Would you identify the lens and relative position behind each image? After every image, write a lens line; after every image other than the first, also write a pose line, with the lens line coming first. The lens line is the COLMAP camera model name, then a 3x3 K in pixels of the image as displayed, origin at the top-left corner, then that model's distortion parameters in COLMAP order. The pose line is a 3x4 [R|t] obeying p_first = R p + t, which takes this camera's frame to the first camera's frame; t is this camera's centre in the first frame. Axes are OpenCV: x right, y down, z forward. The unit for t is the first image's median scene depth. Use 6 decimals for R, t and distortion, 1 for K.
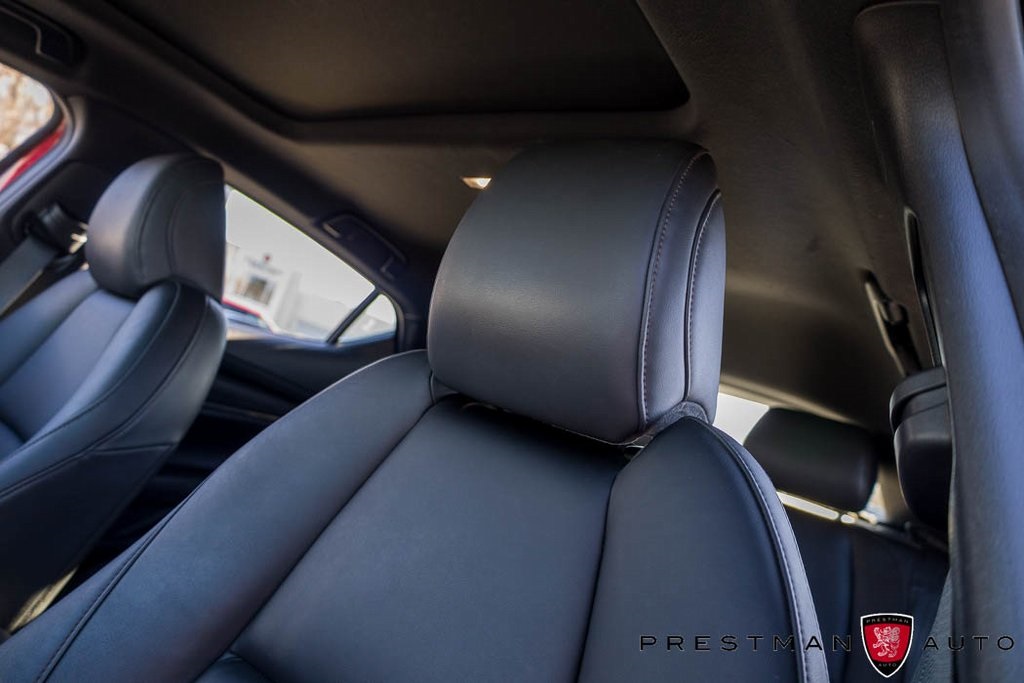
lens RADIAL K [[670.7, 0, 512.0], [0, 670.7, 341.5], [0, 0, 1]] dist [0.011422, -0.001825]
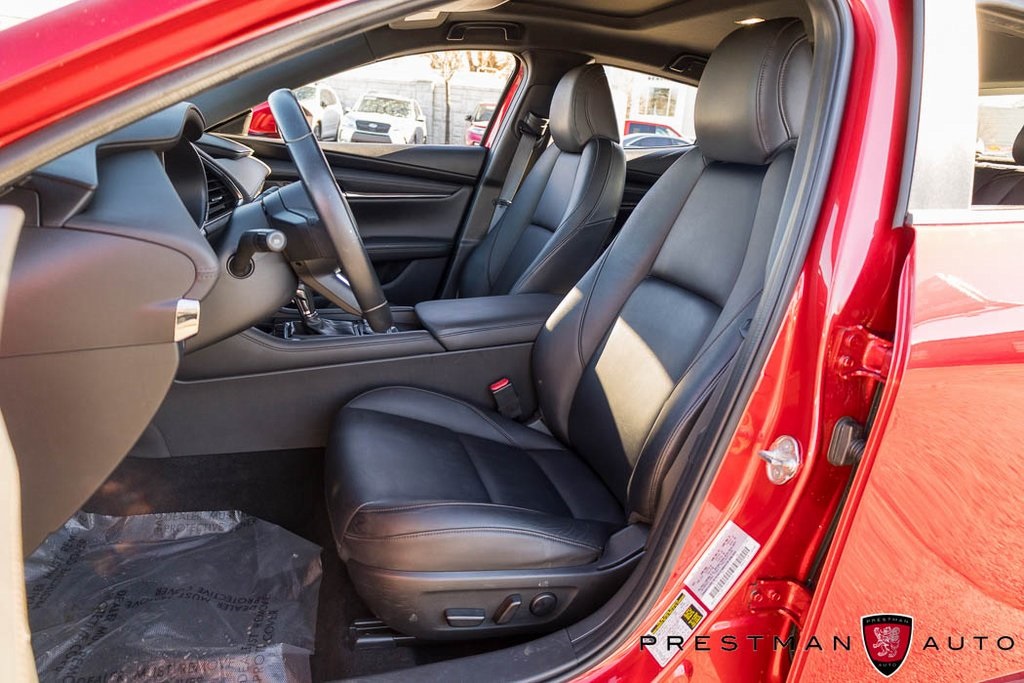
lens RADIAL K [[670.7, 0, 512.0], [0, 670.7, 341.5], [0, 0, 1]] dist [0.011422, -0.001825]
pose [[0.796194, -0.097696, -0.597101, 0.366281], [0.267363, 0.942107, 0.202365, 0.006122], [0.542763, -0.320764, 0.776221, -0.740405]]
